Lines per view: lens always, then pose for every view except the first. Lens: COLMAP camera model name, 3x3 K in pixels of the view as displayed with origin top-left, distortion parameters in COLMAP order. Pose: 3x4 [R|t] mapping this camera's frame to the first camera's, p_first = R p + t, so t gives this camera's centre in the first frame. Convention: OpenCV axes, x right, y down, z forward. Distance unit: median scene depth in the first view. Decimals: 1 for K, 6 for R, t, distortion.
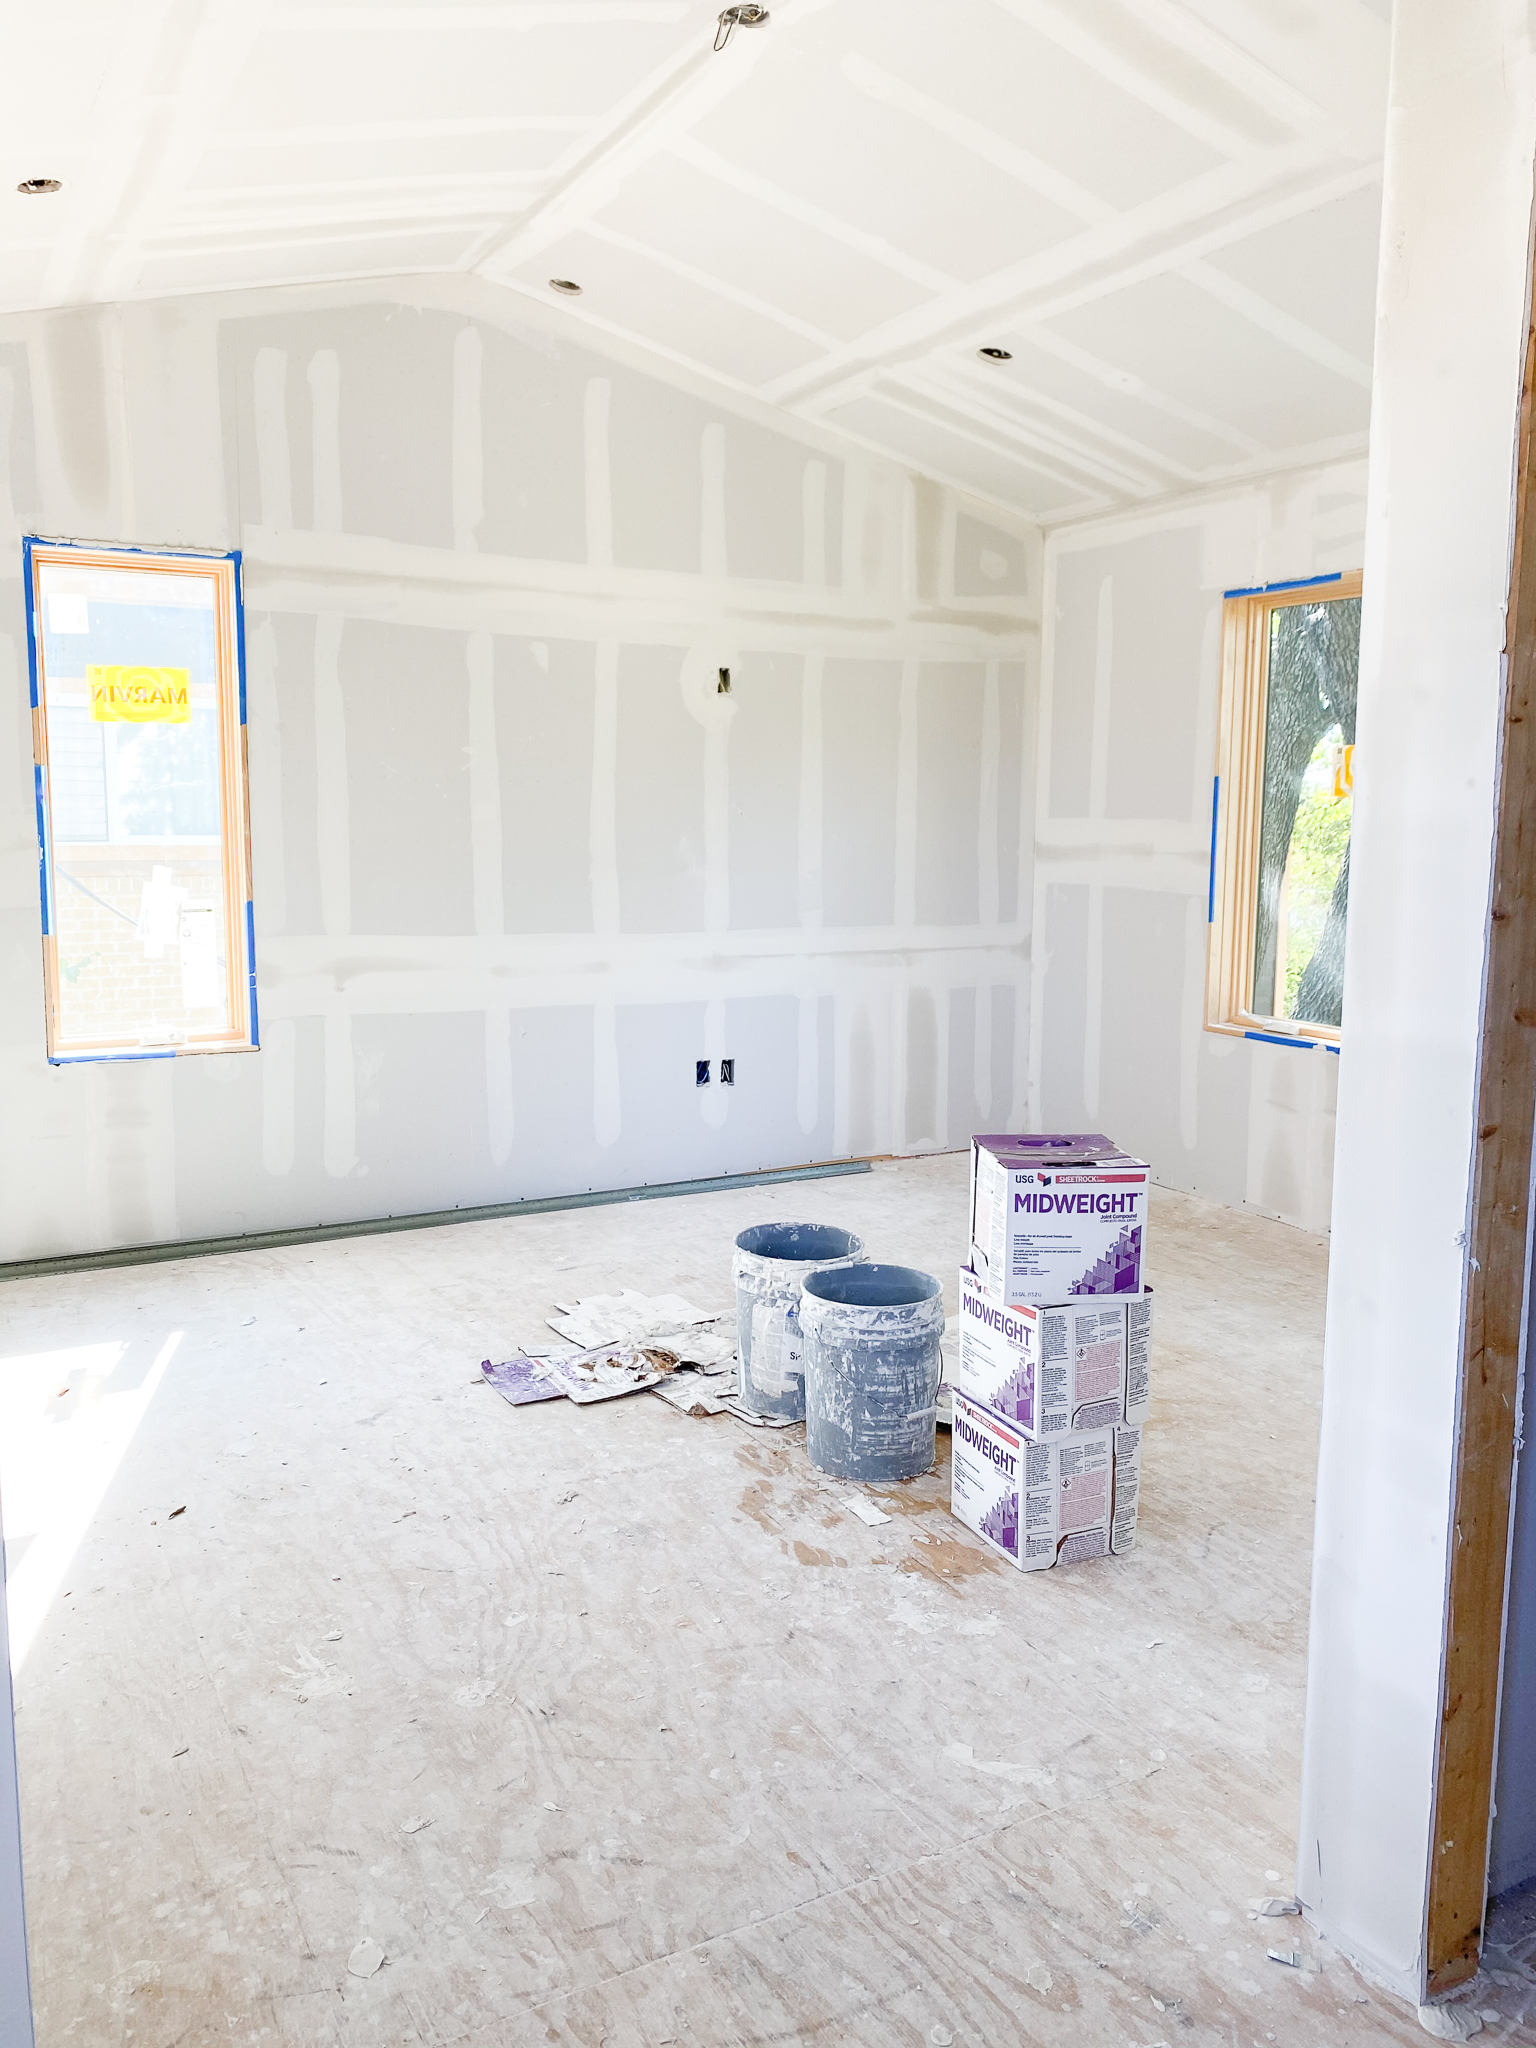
lens RADIAL K [[1591.5, 0, 768.0], [0, 1591.5, 1024.0], [0, 0, 1]] dist [0.156411, -0.424896]
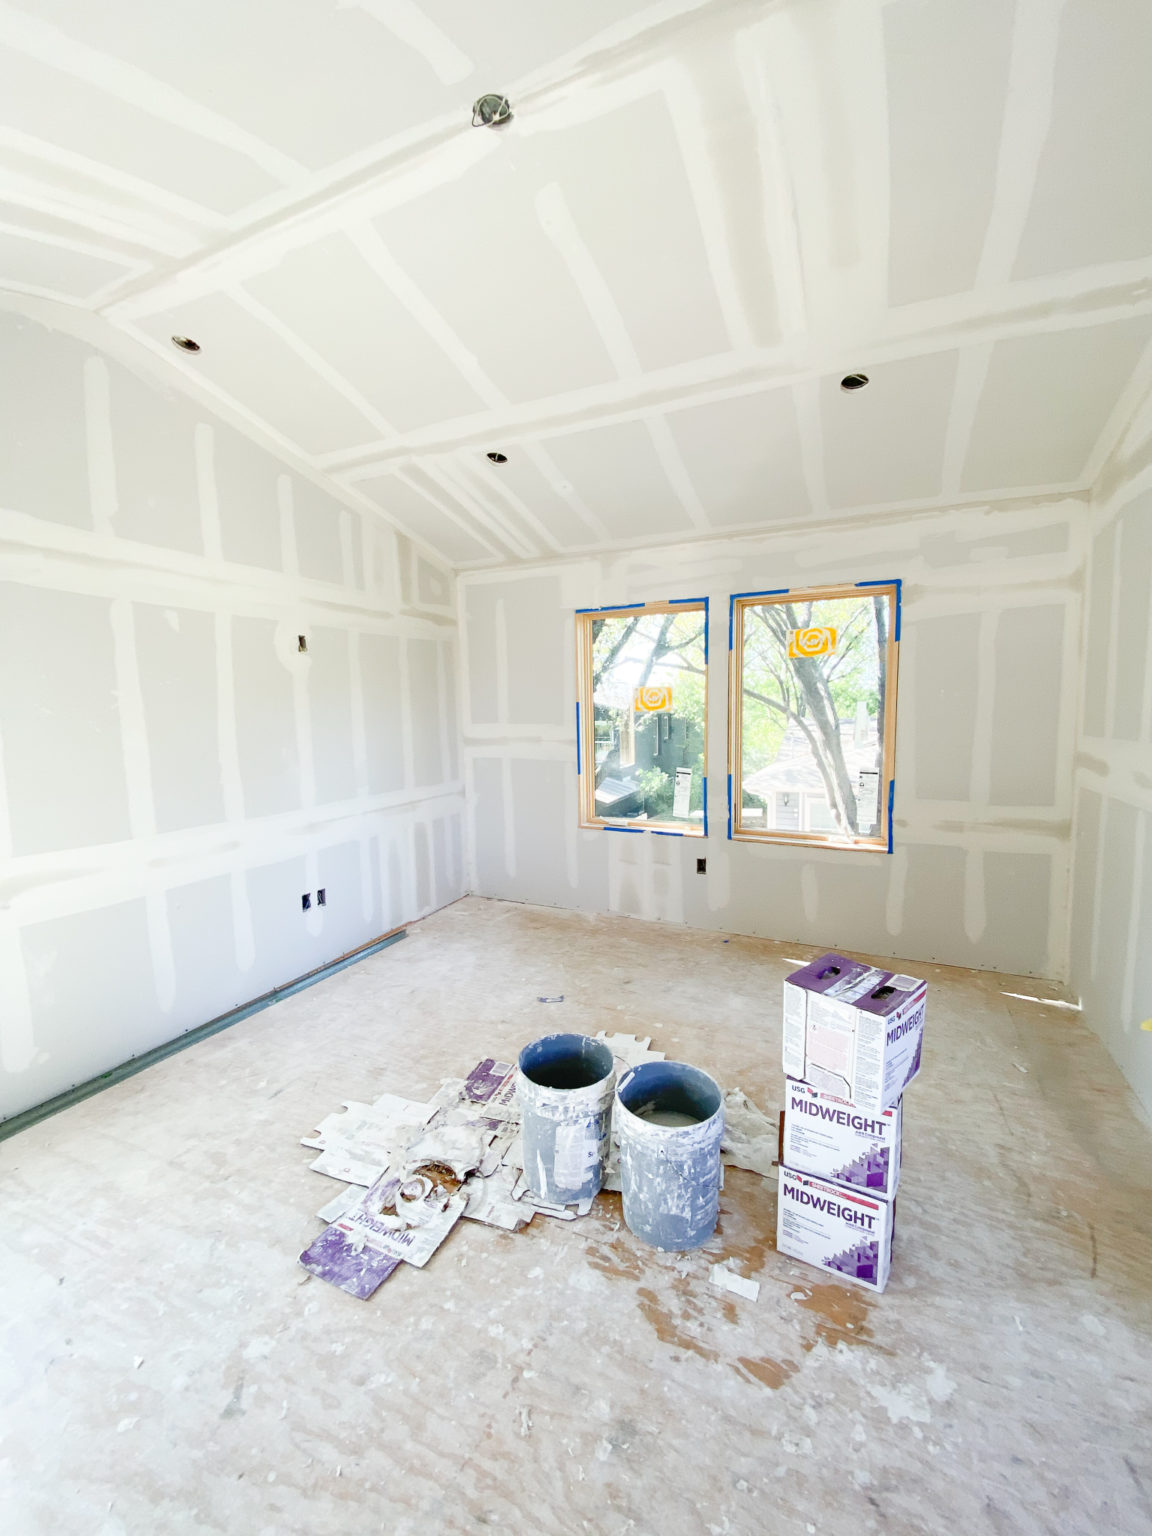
lens RADIAL K [[648.3, 0, 633.3], [0, 648.3, 775.7], [0, 0, 1]] dist [0.020013, -0.026088]
pose [[0.802217, -0.085225, 0.590918, -0.168469], [0.101093, 0.994857, 0.006242, -0.069905], [-0.588411, 0.054730, 0.806708, 0.364575]]
